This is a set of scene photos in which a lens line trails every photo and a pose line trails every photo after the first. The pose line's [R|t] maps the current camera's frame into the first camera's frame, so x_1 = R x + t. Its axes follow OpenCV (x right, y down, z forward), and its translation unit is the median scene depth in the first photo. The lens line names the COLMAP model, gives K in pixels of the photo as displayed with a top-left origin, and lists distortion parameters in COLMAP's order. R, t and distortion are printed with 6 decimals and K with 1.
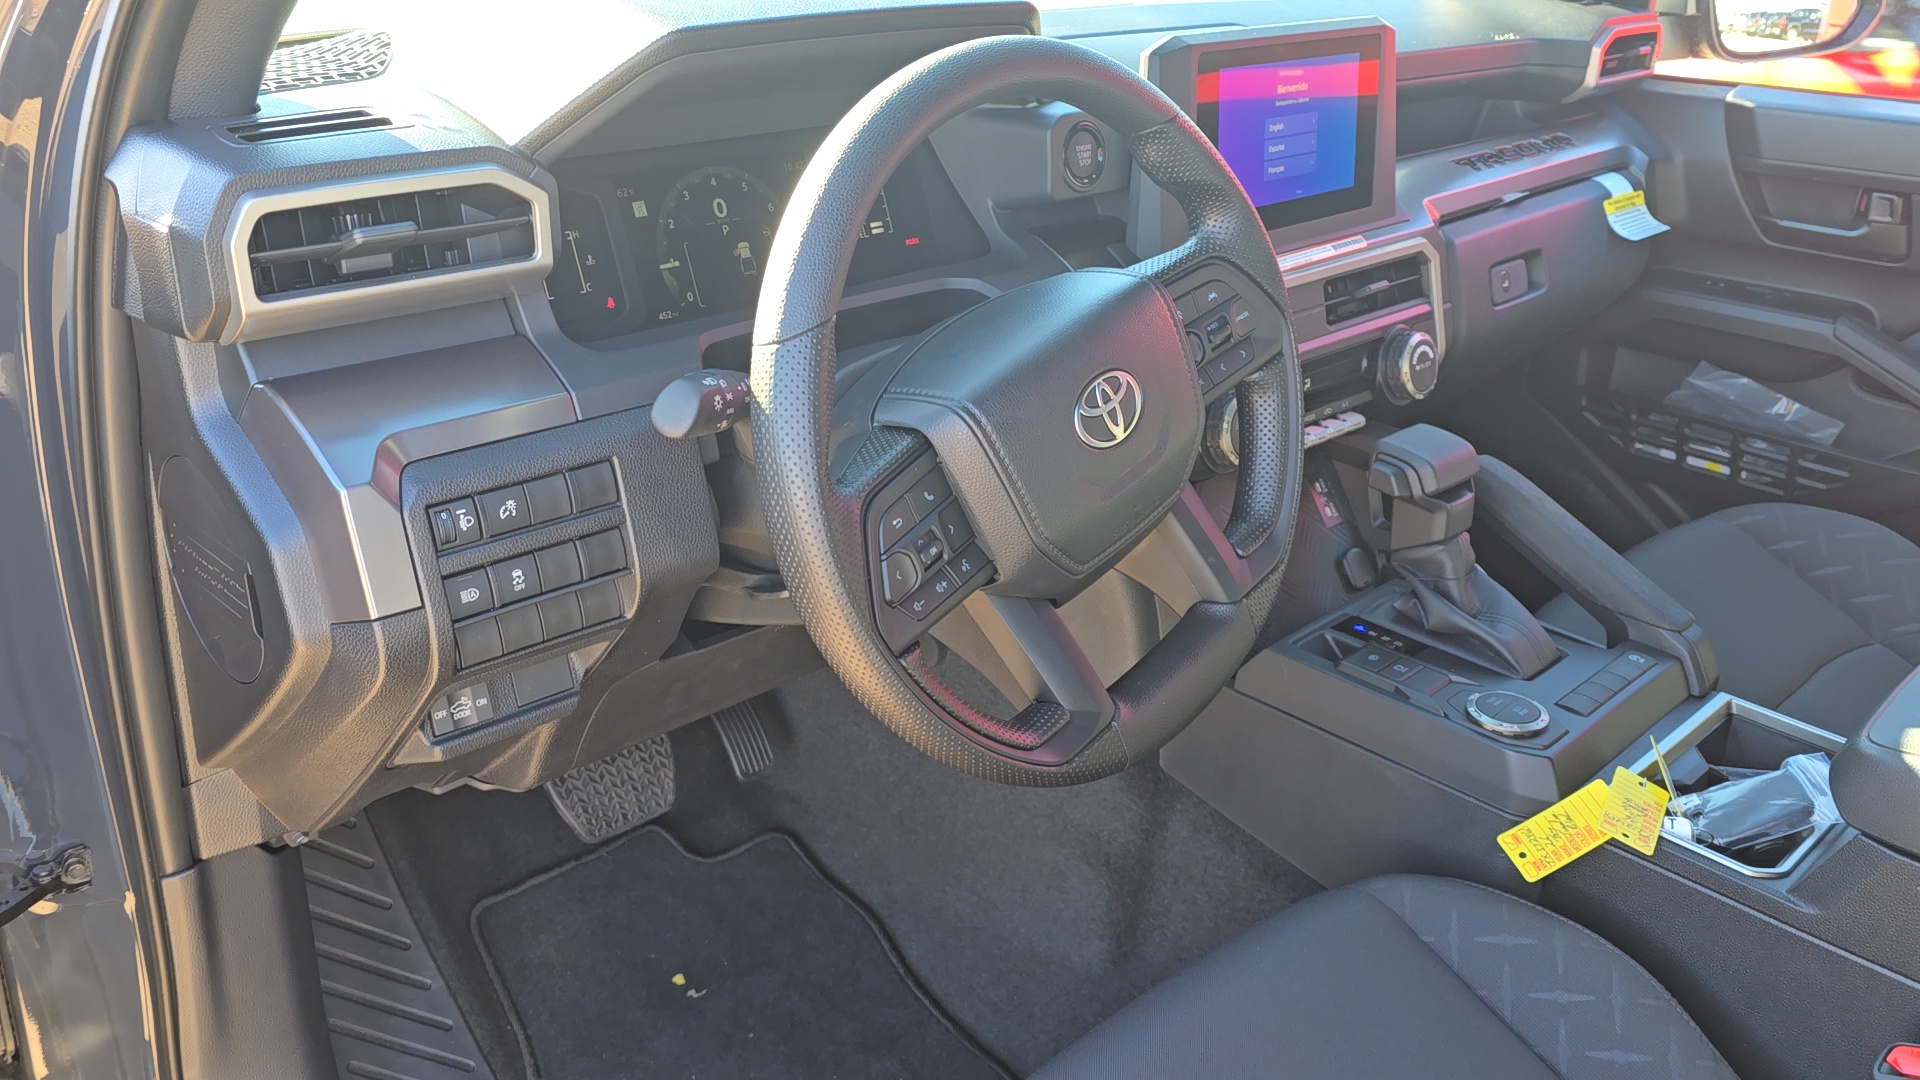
lens RADIAL K [[1592.8, 0, 978.4], [0, 1592.8, 534.1], [0, 0, 1]] dist [-0.003807, -0.007207]
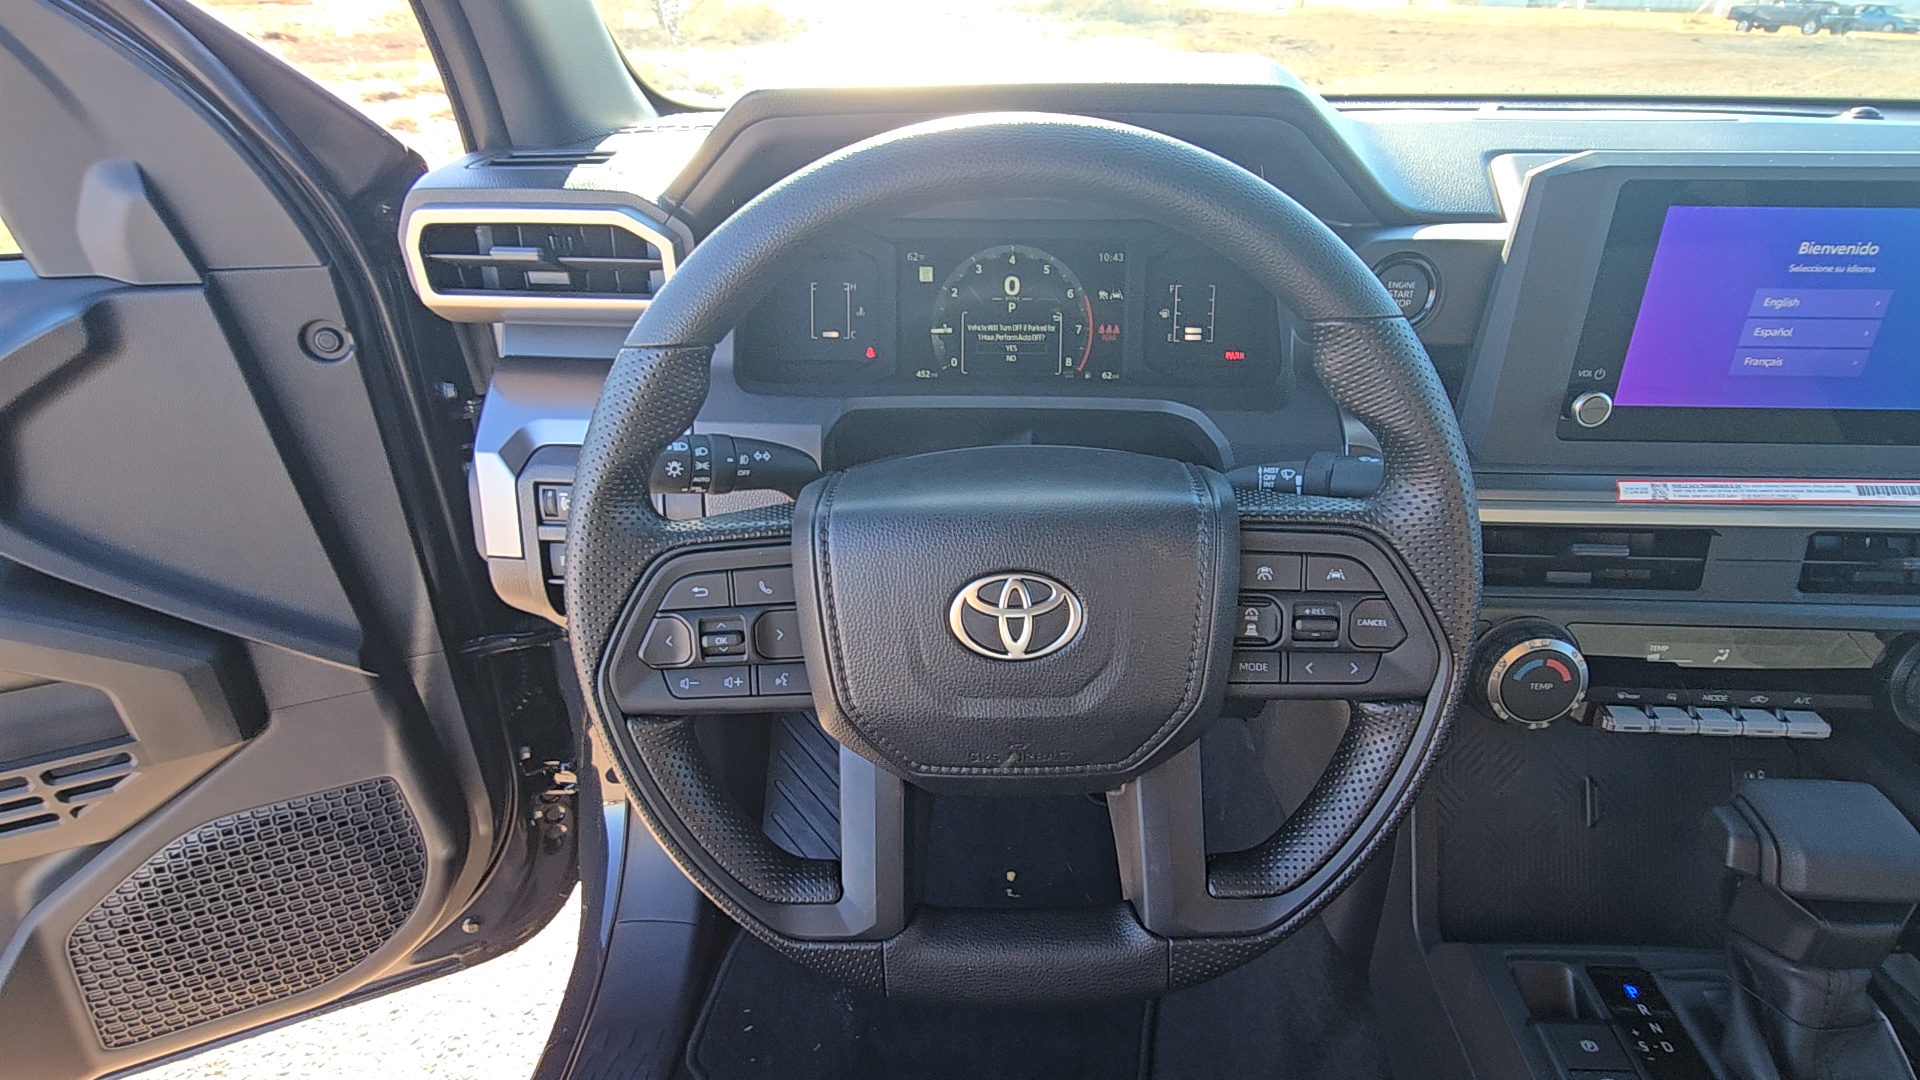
lens RADIAL K [[973.4, 0, 971.7], [0, 973.4, 540.9], [0, 0, 1]] dist [0.001049, 0.000815]
pose [[0.680937, 0.330485, -0.653532, 0.297849], [-0.276723, 0.942339, 0.188204, -0.160525], [0.678048, 0.052692, 0.733127, 0.520797]]
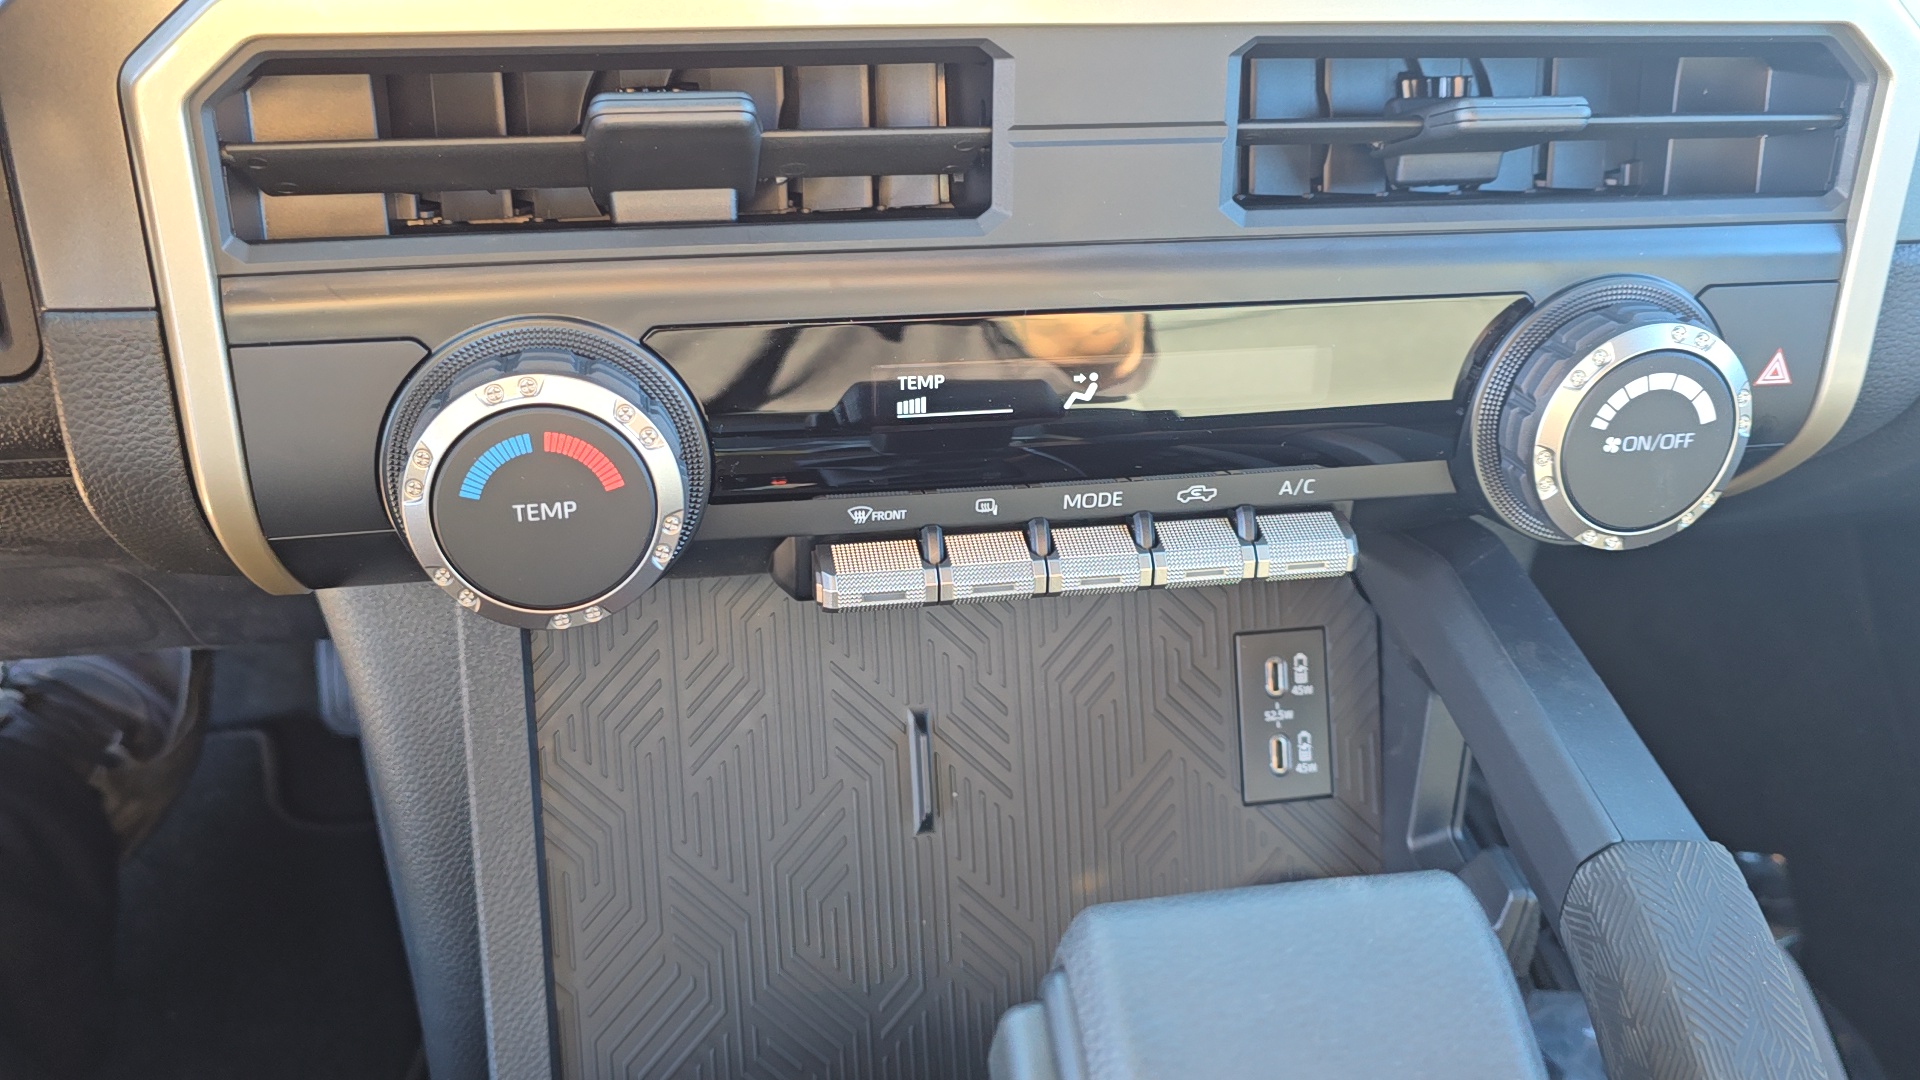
lens RADIAL K [[1619.4, 0, 960.0], [0, 1619.4, 540.0], [0, 0, 1]] dist [-0.011703, 0.003040]
pose [[0.820690, 0.347682, -0.453415, 0.397539], [-0.249757, 0.932017, 0.262613, -0.168878], [0.513896, -0.102281, 0.851733, 0.892868]]
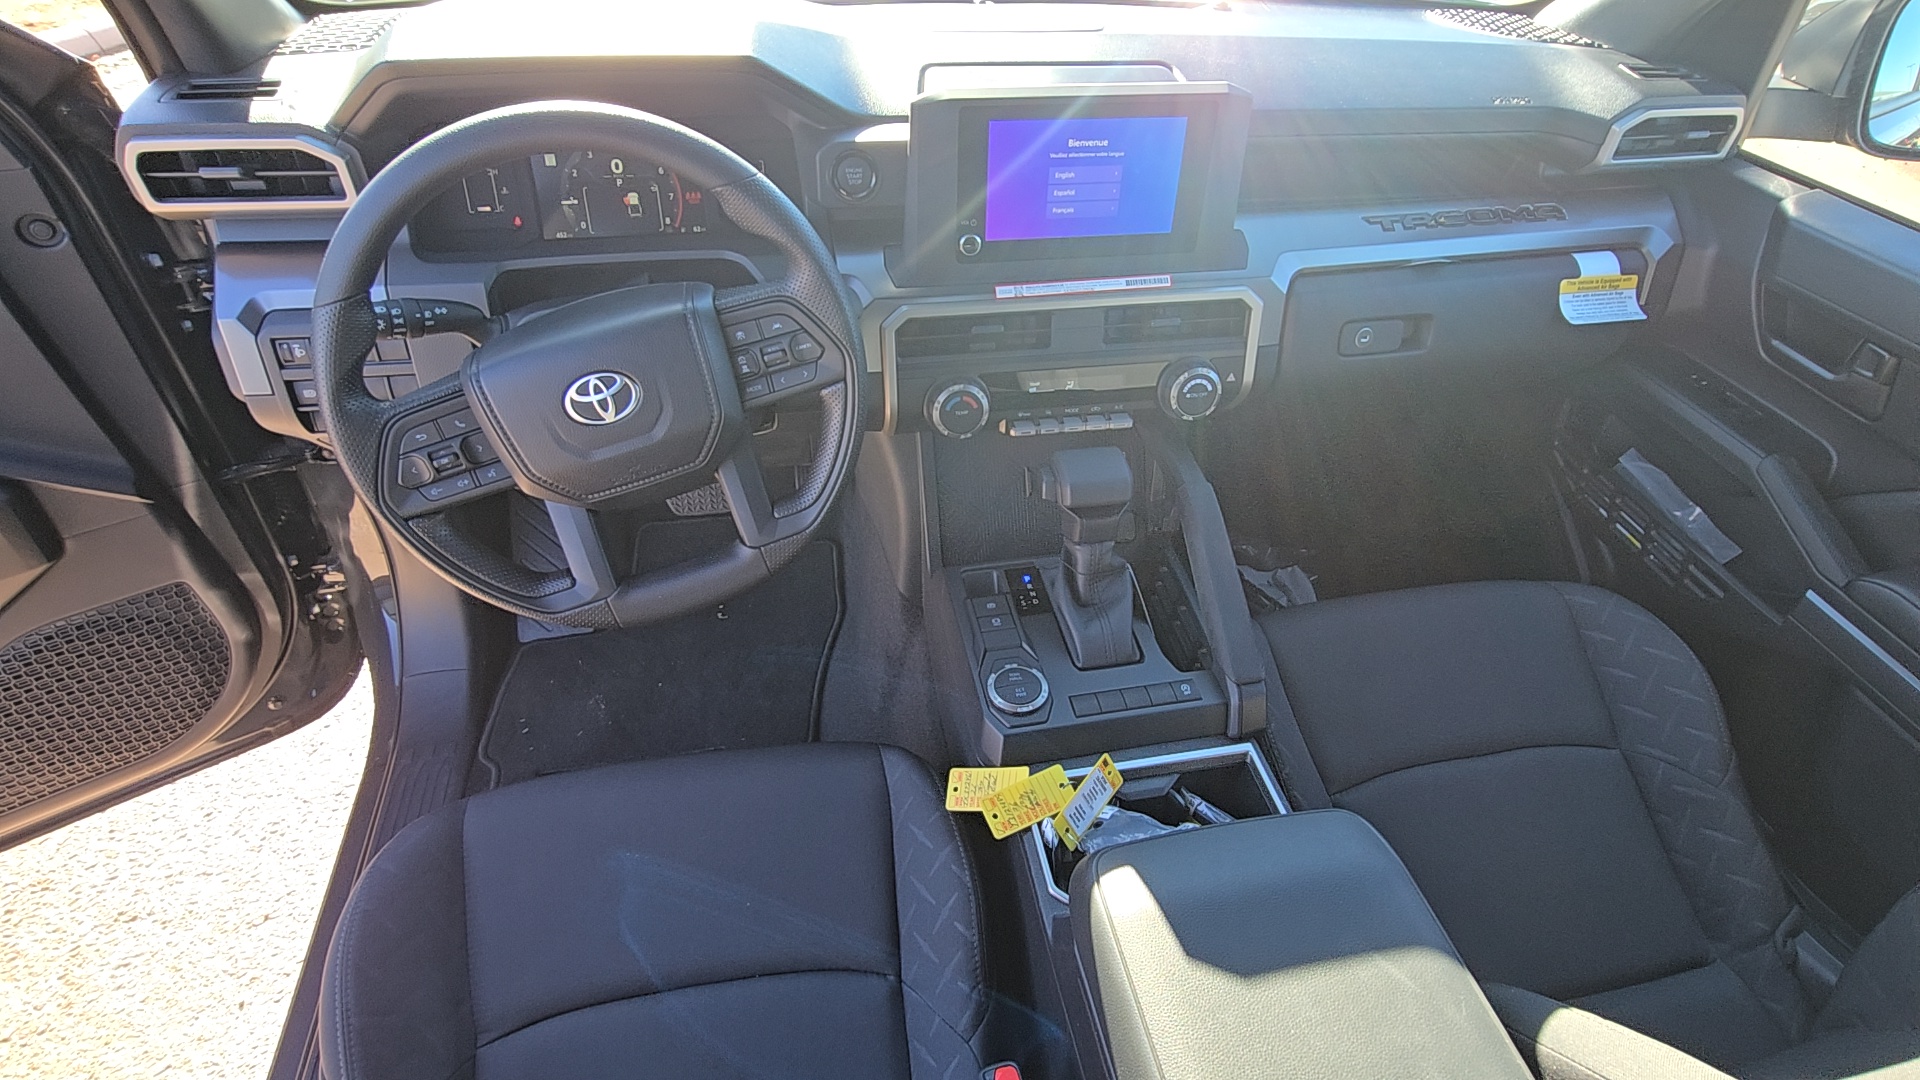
lens RADIAL K [[973.4, 0, 971.7], [0, 973.4, 540.9], [0, 0, 1]] dist [0.001049, 0.000815]
pose [[0.837229, 0.361388, -0.410422, 0.608753], [-0.237026, 0.916167, 0.323197, -0.257396], [0.492815, -0.173309, 0.852700, 0.336124]]
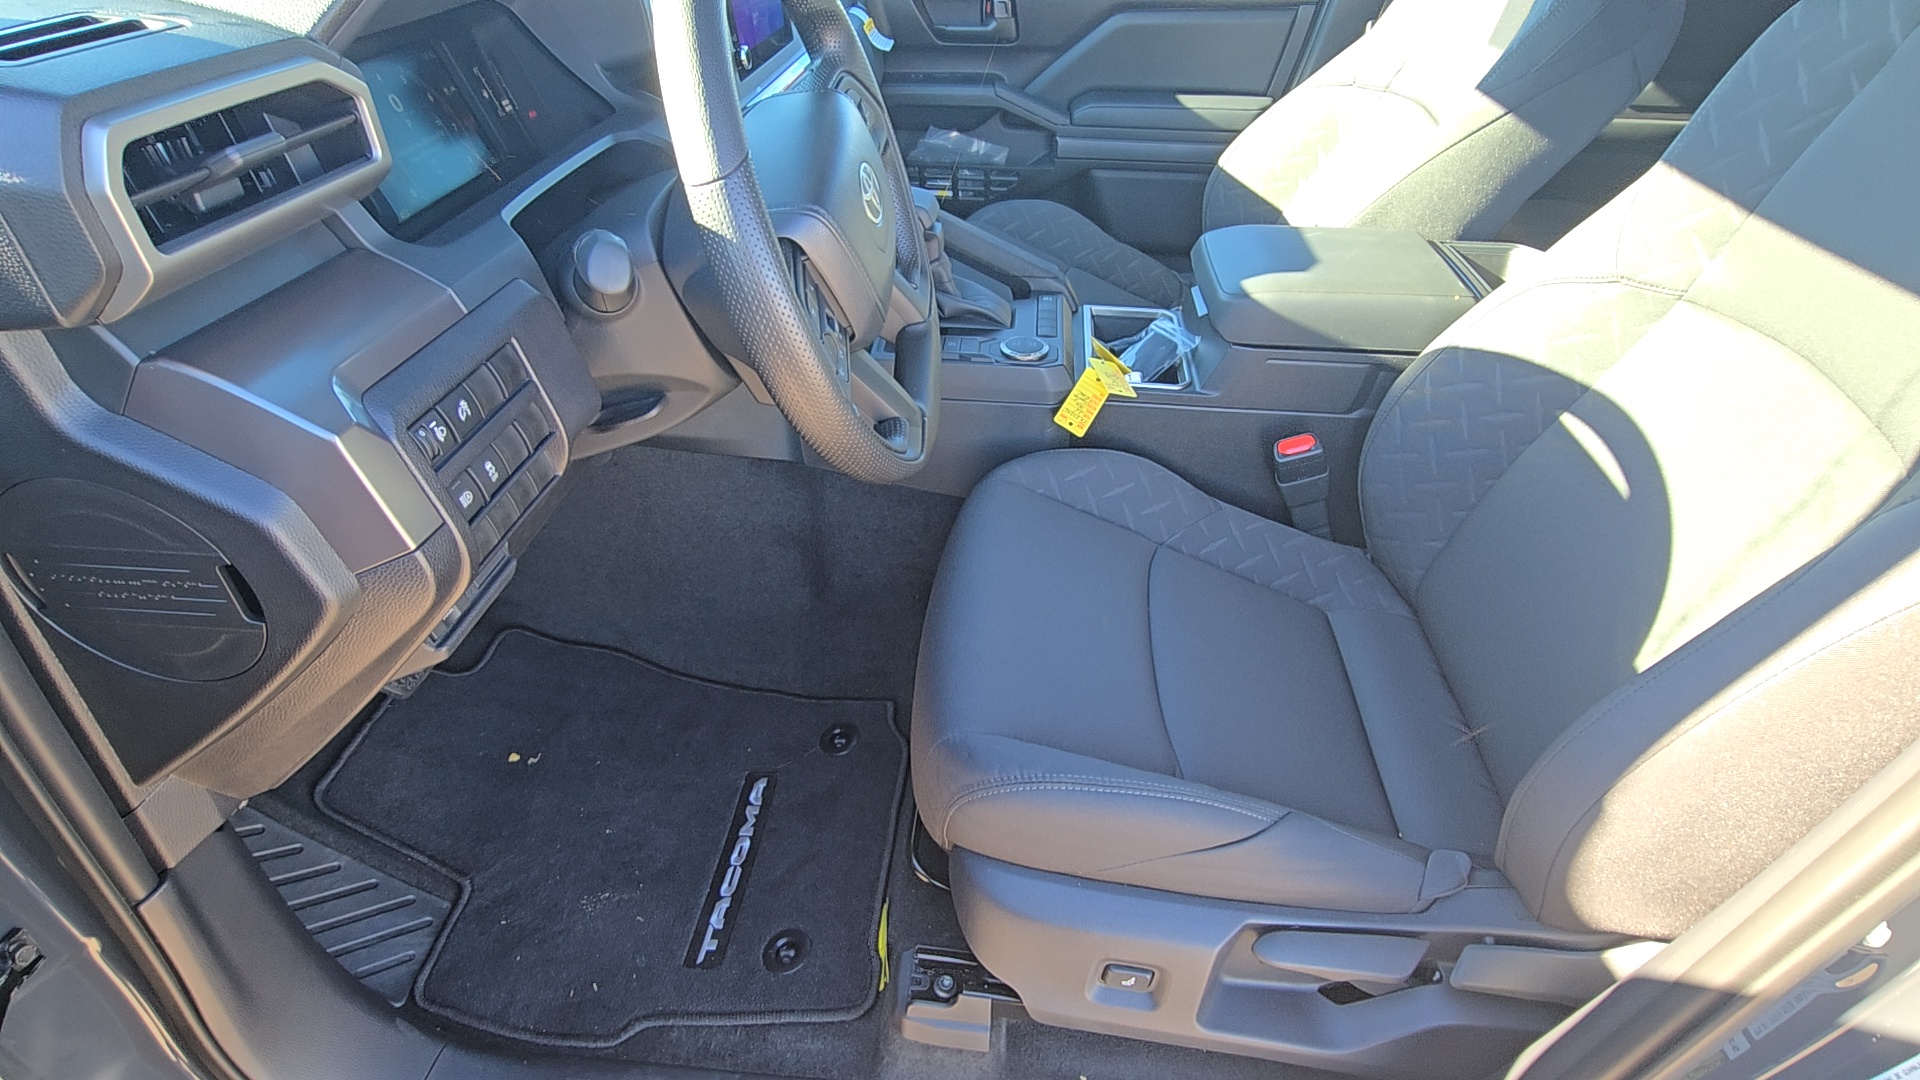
lens RADIAL K [[972.3, 0, 960.0], [0, 972.3, 540.0], [0, 0, 1]] dist [0.002517, -0.000026]
pose [[0.764434, -0.399072, 0.506343, -0.321378], [0.270629, 0.911473, 0.309800, -0.037937], [-0.585151, -0.099791, 0.804761, 0.225723]]
